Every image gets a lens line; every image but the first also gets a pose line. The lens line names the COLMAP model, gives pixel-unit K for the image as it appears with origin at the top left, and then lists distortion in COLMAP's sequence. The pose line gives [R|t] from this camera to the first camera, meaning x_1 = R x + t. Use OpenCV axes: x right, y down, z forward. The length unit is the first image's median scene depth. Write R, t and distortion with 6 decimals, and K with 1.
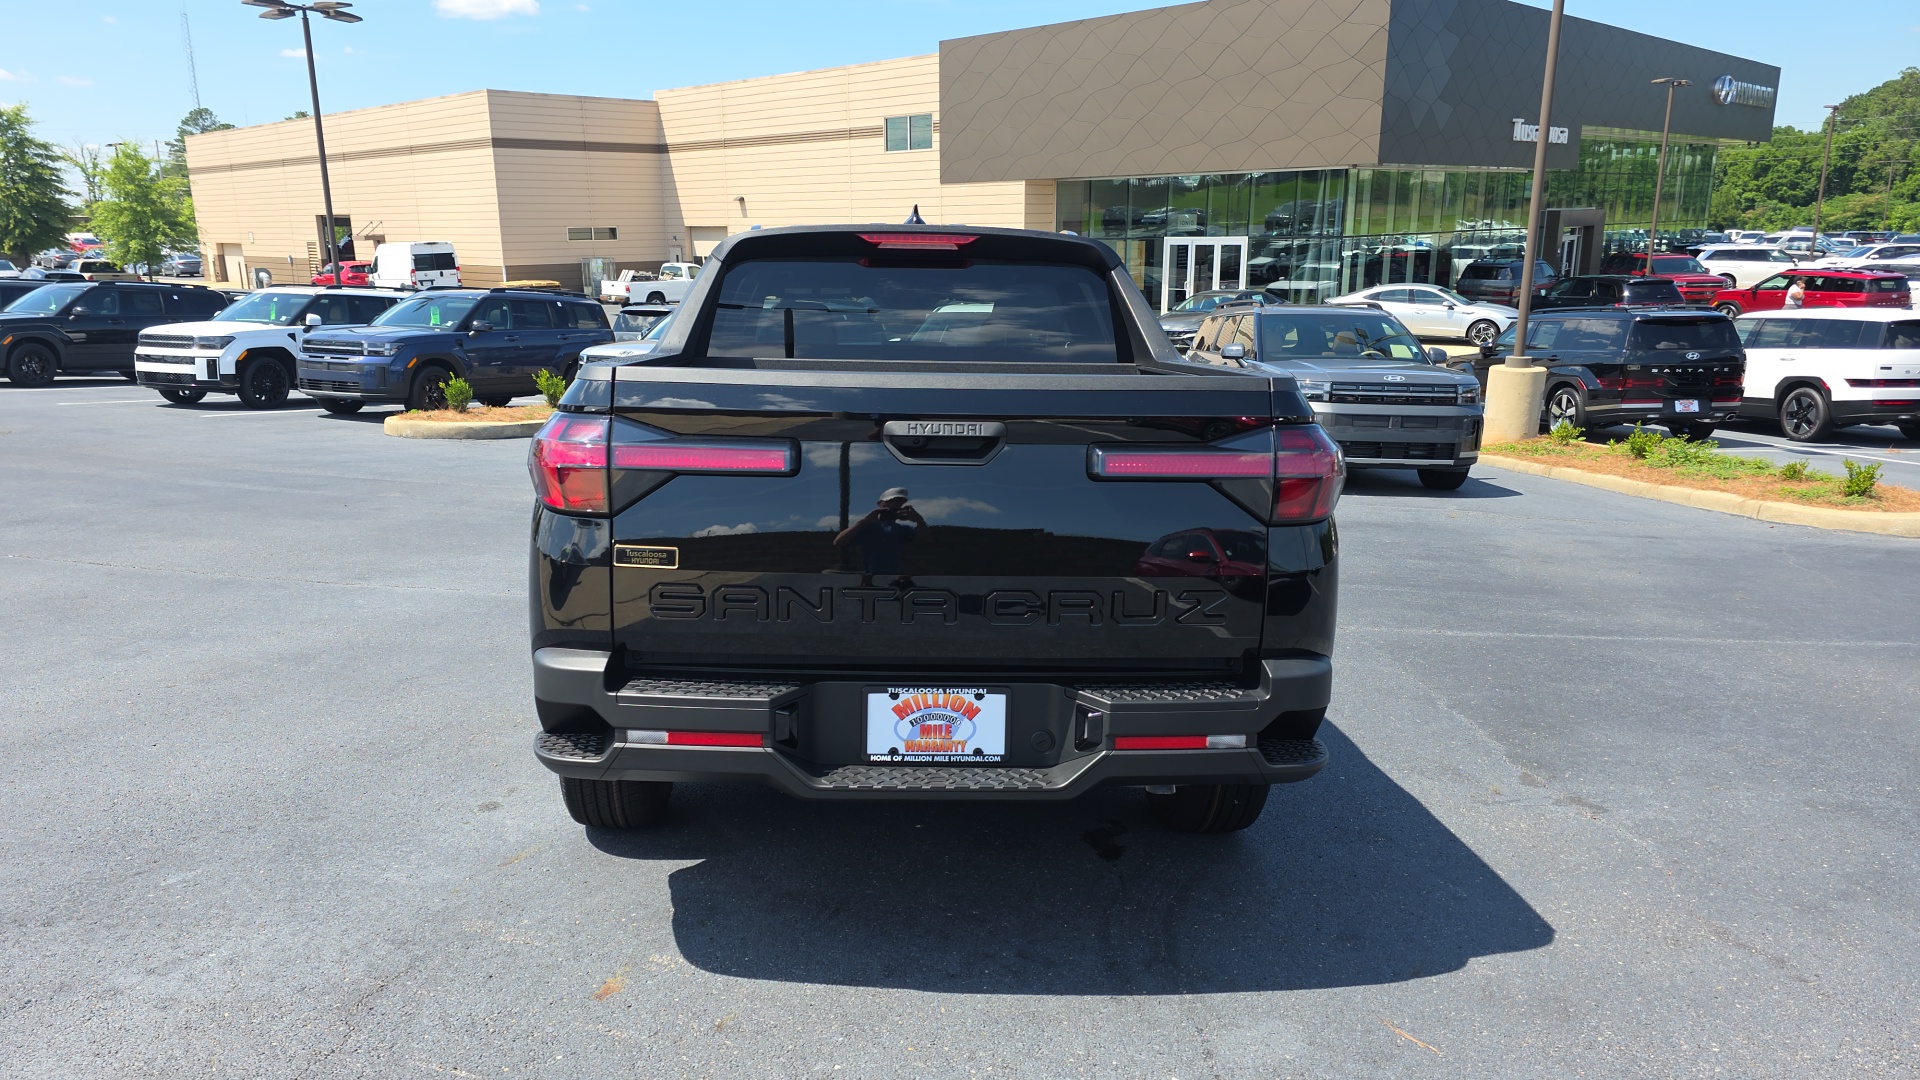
lens RADIAL K [[1320.5, 0, 906.4], [0, 1320.5, 547.6], [0, 0, 1]] dist [0.062178, -0.063561]
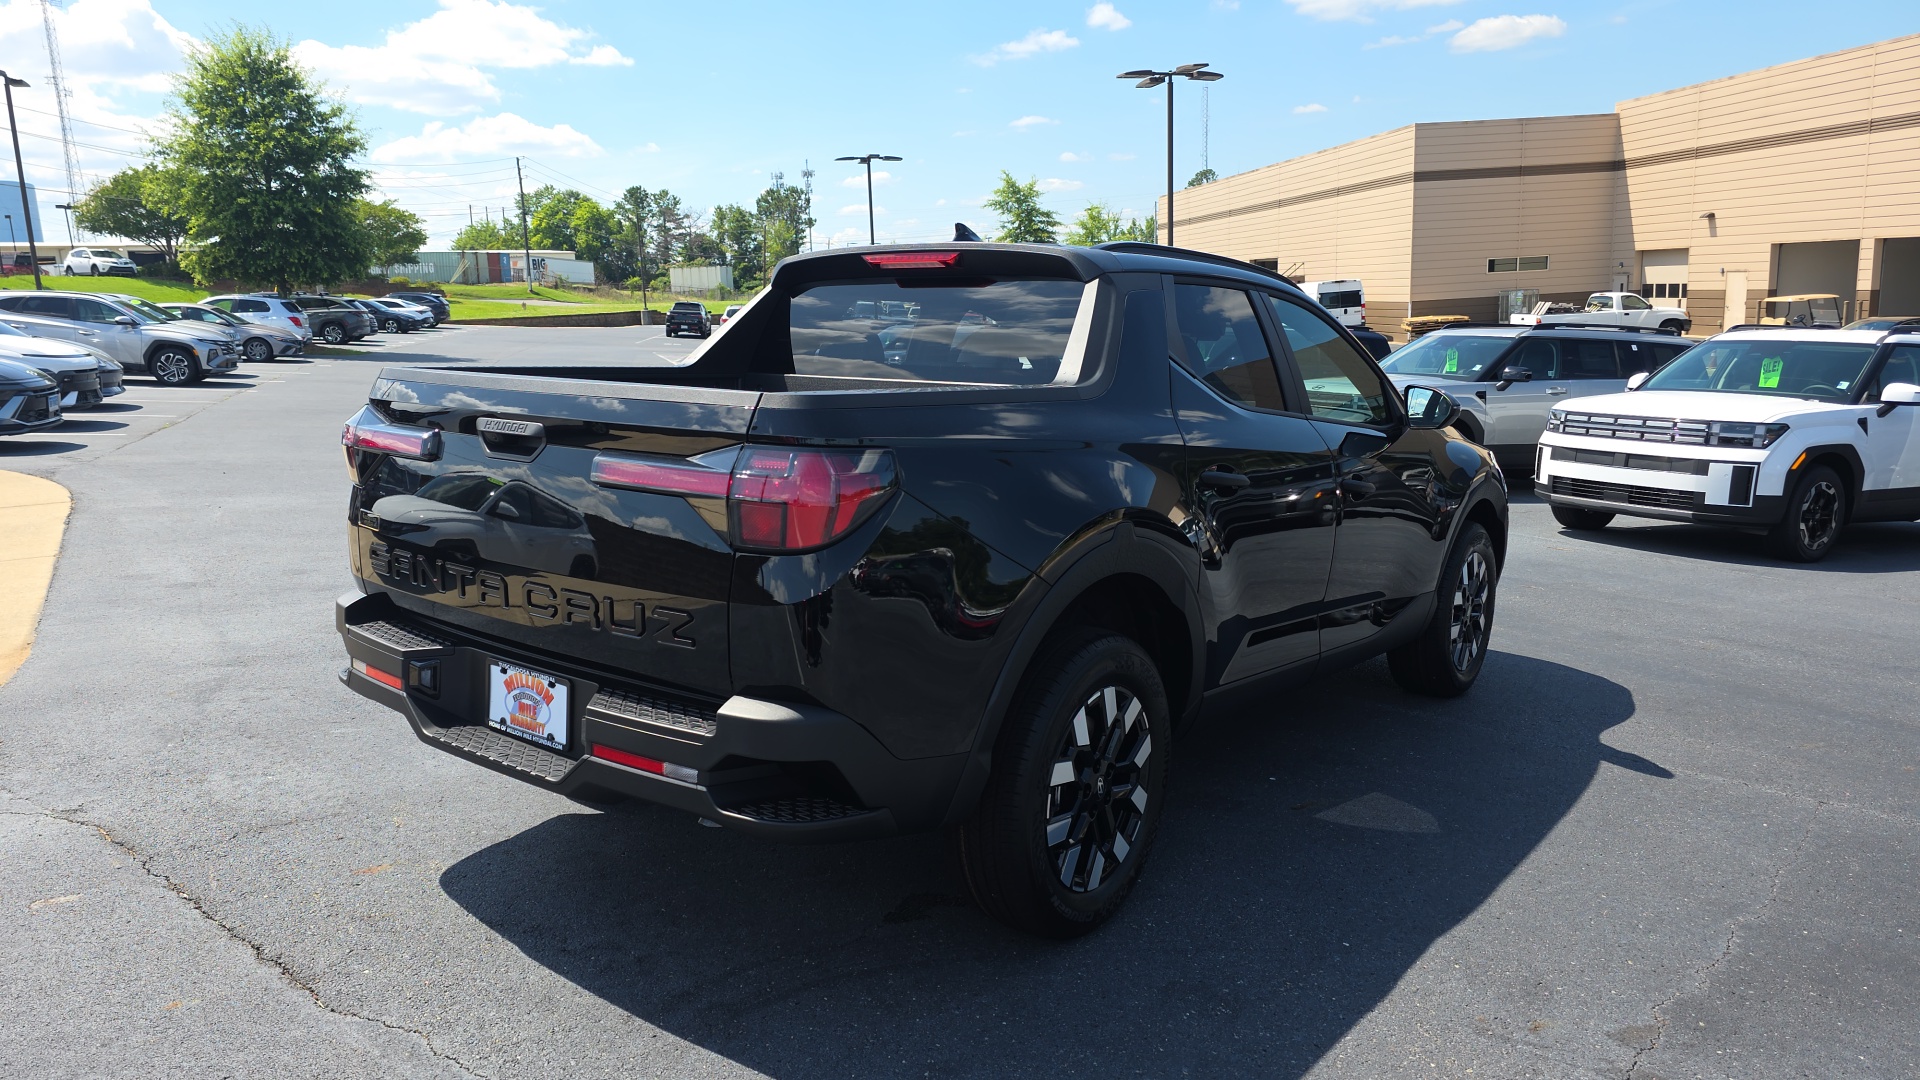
lens RADIAL K [[1320.5, 0, 896.3], [0, 1320.5, 535.5], [0, 0, 1]] dist [0.062178, -0.063561]
pose [[0.738664, 0.097506, -0.666984, 0.095885], [-0.122557, 0.992417, 0.009353, -0.004932], [0.662839, 0.074835, 0.745013, 0.038819]]
